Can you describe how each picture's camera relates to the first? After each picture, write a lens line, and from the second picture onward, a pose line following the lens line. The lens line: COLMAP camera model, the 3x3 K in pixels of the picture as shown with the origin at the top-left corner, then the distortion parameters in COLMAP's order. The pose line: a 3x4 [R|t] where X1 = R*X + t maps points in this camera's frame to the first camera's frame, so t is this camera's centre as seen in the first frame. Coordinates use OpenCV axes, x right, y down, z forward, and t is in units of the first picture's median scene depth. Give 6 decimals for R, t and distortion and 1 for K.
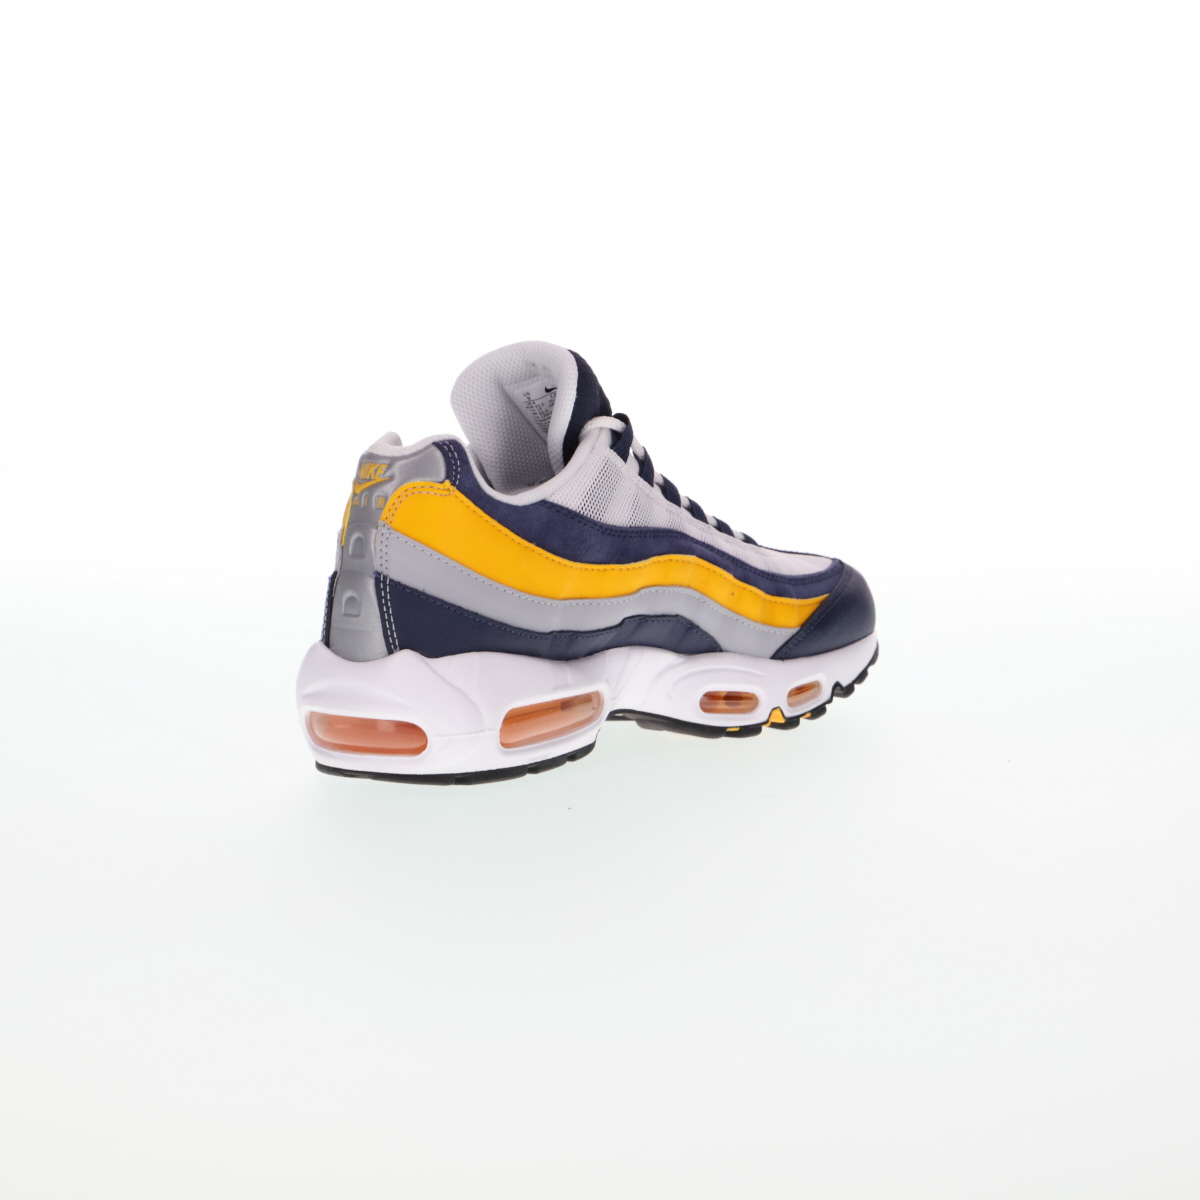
lens RADIAL K [[4015.1, 0, 599.5], [0, 4015.1, 596.4], [0, 0, 1]] dist [-0.797678, 0.000000]
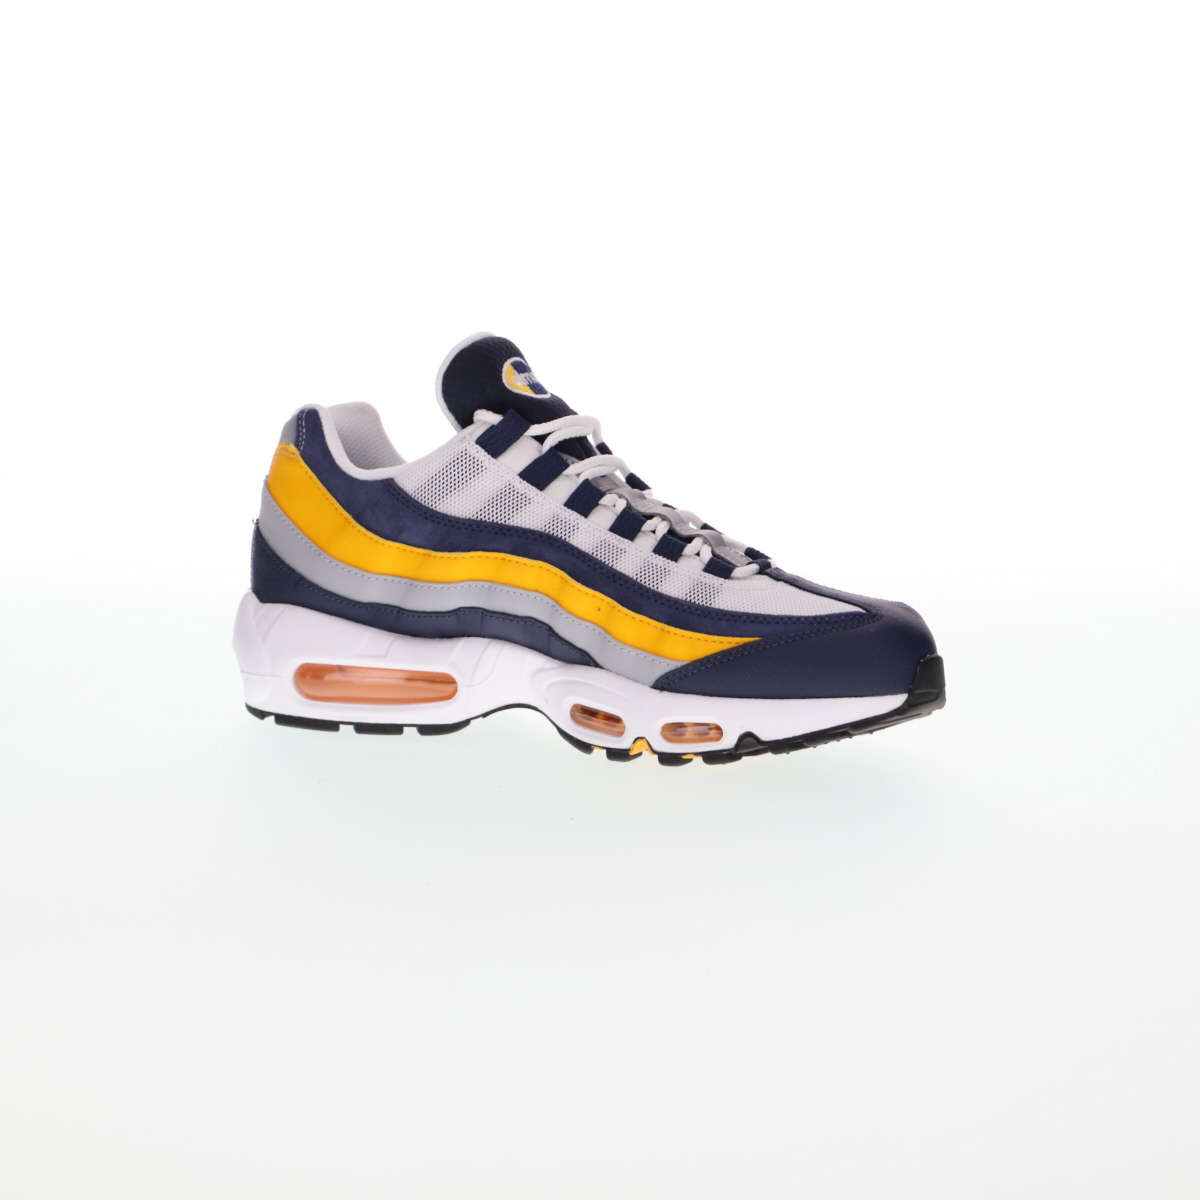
lens RADIAL K [[4015.1, 0, 600.2], [0, 4015.1, 599.7], [0, 0, 1]] dist [-0.797678, 0.000000]
pose [[0.308145, 0.134577, -0.941772, 0.986179], [-0.137748, 0.985823, 0.095802, -0.099937], [0.941314, 0.100206, 0.322315, 0.711416]]
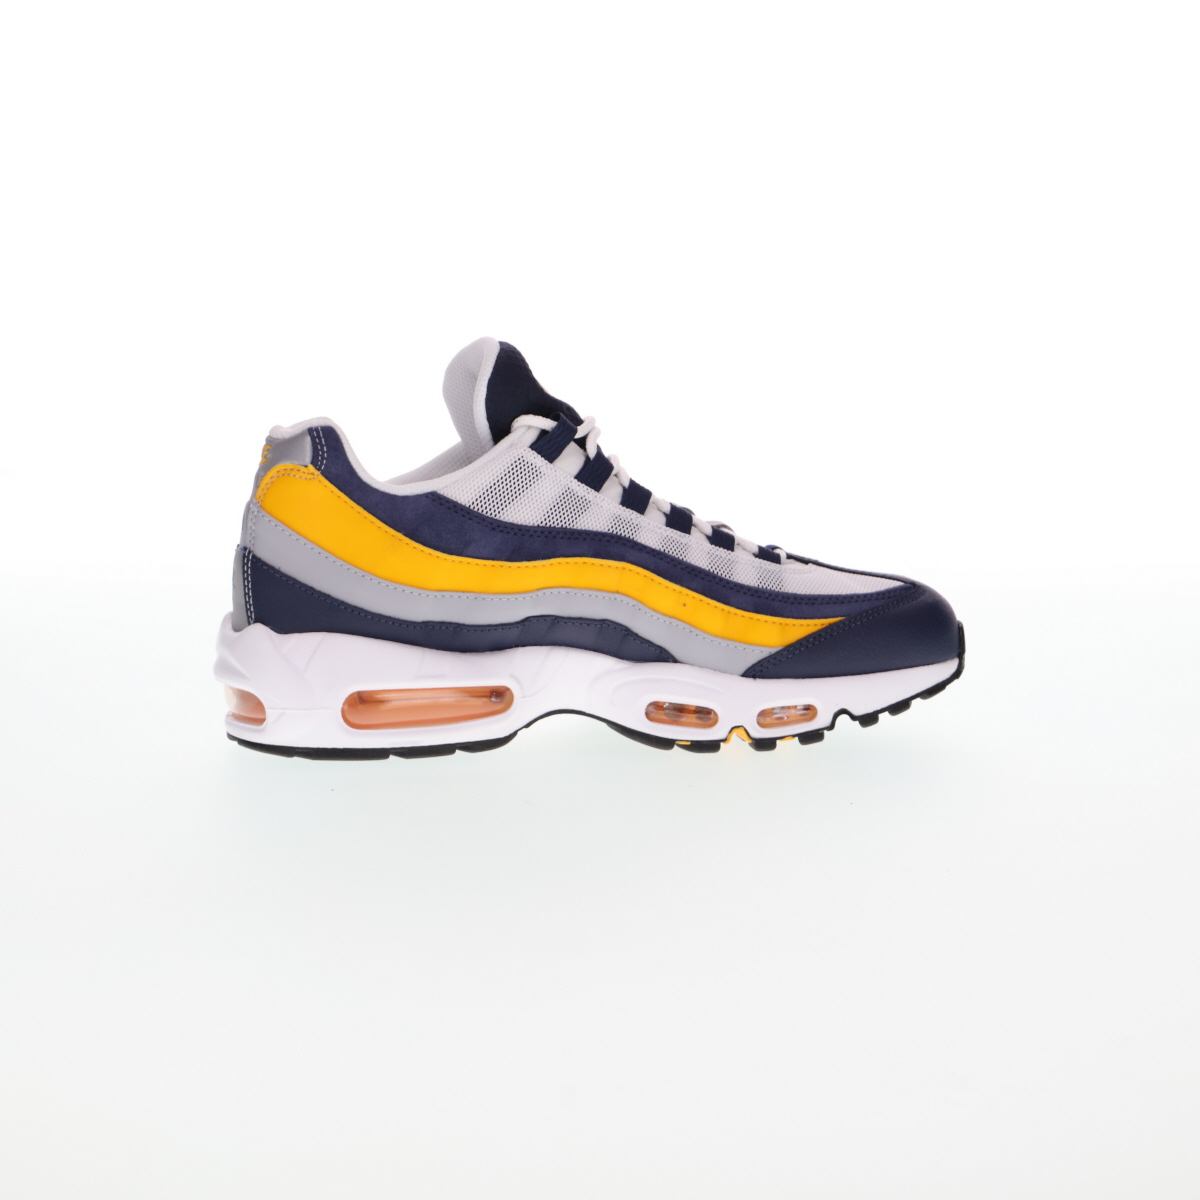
lens RADIAL K [[4015.1, 0, 599.2], [0, 4015.1, 601.3], [0, 0, 1]] dist [-0.797678, 0.000000]
pose [[0.811434, 0.085463, -0.578161, 0.605530], [-0.084976, 0.995990, 0.027966, -0.028173], [0.578233, 0.026437, 0.815443, 0.194483]]
